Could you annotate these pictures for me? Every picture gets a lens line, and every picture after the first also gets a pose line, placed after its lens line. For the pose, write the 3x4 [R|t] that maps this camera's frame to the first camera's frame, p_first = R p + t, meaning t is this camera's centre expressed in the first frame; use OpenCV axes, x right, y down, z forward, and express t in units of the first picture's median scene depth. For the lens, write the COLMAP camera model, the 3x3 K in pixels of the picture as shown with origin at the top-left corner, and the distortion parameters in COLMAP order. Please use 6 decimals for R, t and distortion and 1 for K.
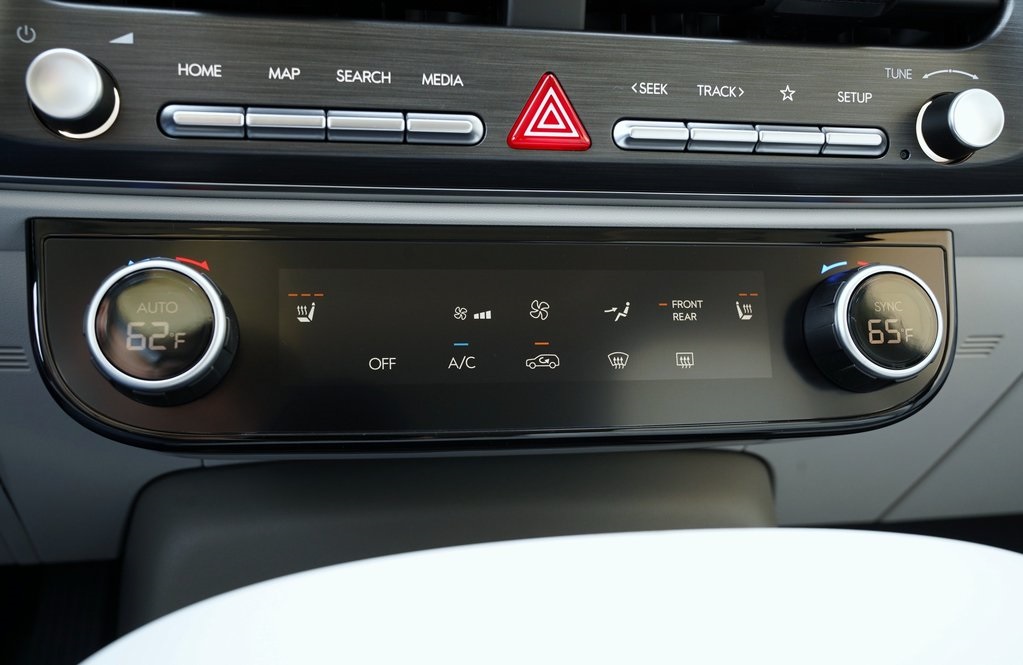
lens RADIAL K [[1005.9, 0, 512.8], [0, 1005.9, 331.9], [0, 0, 1]] dist [-0.015071, 0.000000]
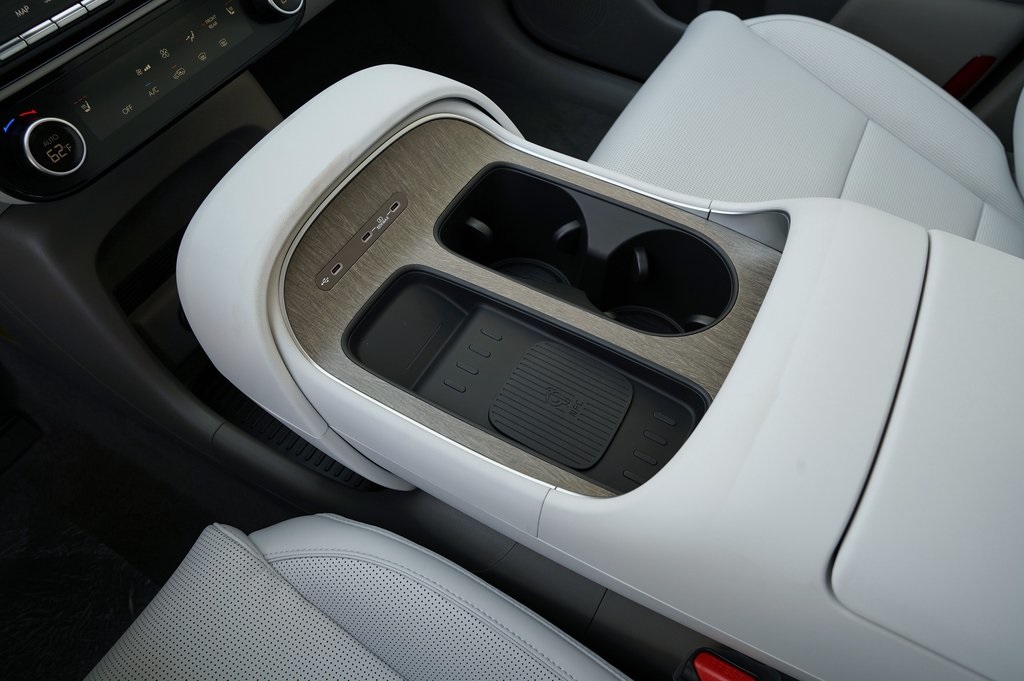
lens RADIAL K [[680.2, 0, 496.4], [0, 680.2, 341.3], [0, 0, 1]] dist [-0.064157, 0.026299]
pose [[0.652709, -0.648555, 0.391596, -0.532216], [0.261073, 0.677772, 0.687361, -0.448618], [-0.711204, -0.346412, 0.611709, -0.751384]]
